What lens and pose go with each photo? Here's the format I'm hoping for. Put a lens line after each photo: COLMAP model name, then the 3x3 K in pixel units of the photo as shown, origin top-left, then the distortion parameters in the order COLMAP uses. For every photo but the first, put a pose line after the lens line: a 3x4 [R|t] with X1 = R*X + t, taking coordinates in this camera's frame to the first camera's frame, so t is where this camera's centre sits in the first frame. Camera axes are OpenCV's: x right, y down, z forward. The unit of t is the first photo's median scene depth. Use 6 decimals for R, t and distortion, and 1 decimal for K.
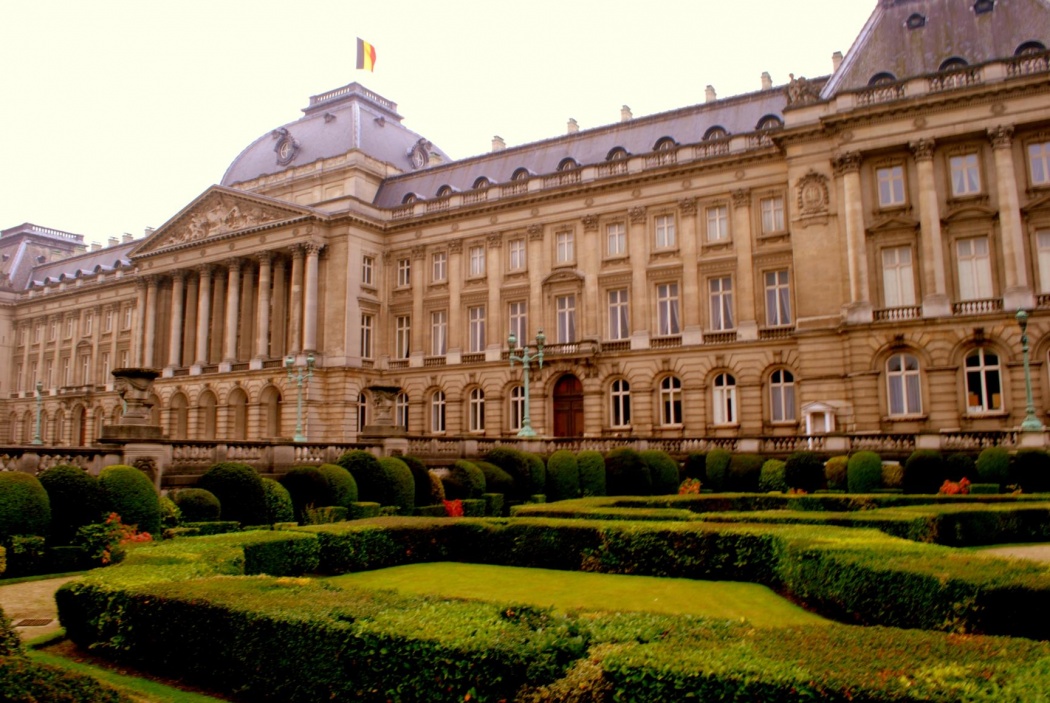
lens RADIAL K [[834.0, 0, 526.9], [0, 834.0, 317.9], [0, 0, 1]] dist [-0.072127, -0.000941]
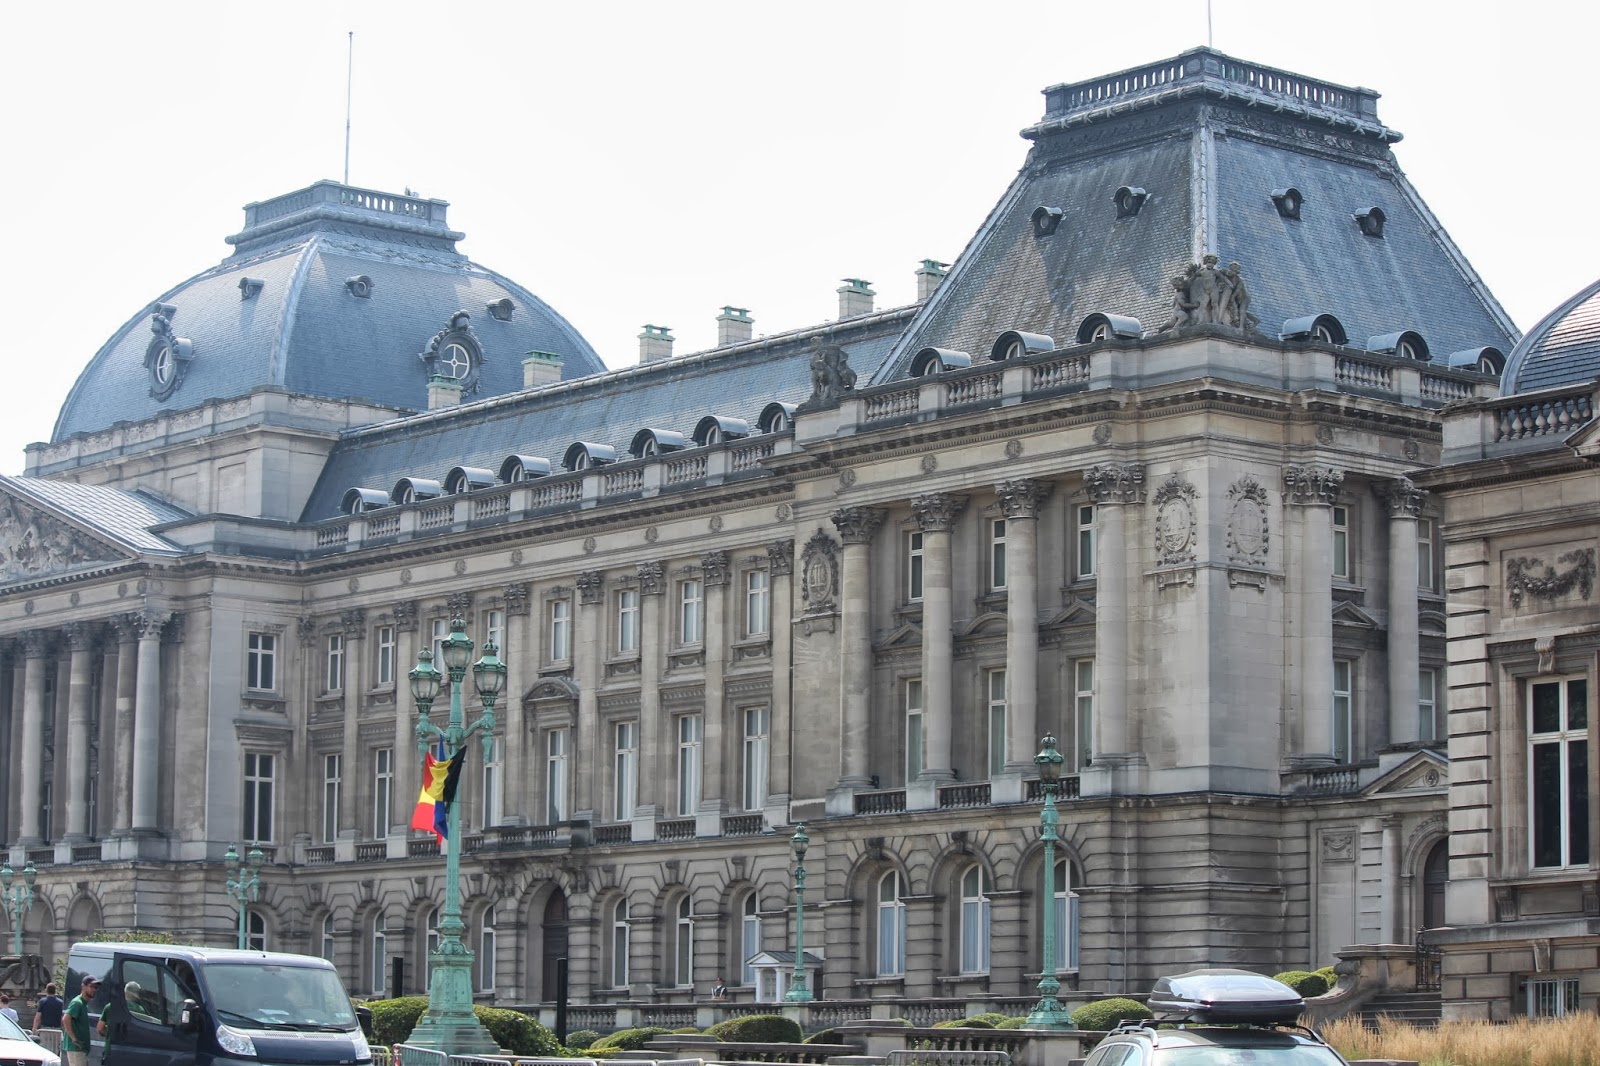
lens RADIAL K [[4294.8, 0, 800.0], [0, 4294.8, 533.0], [0, 0, 1]] dist [-0.412915, -0.005773]
pose [[0.942239, -0.023193, -0.334139, 0.983609], [0.030534, 0.999394, 0.016736, -0.172023], [0.333548, -0.025972, 0.942375, -1.301921]]
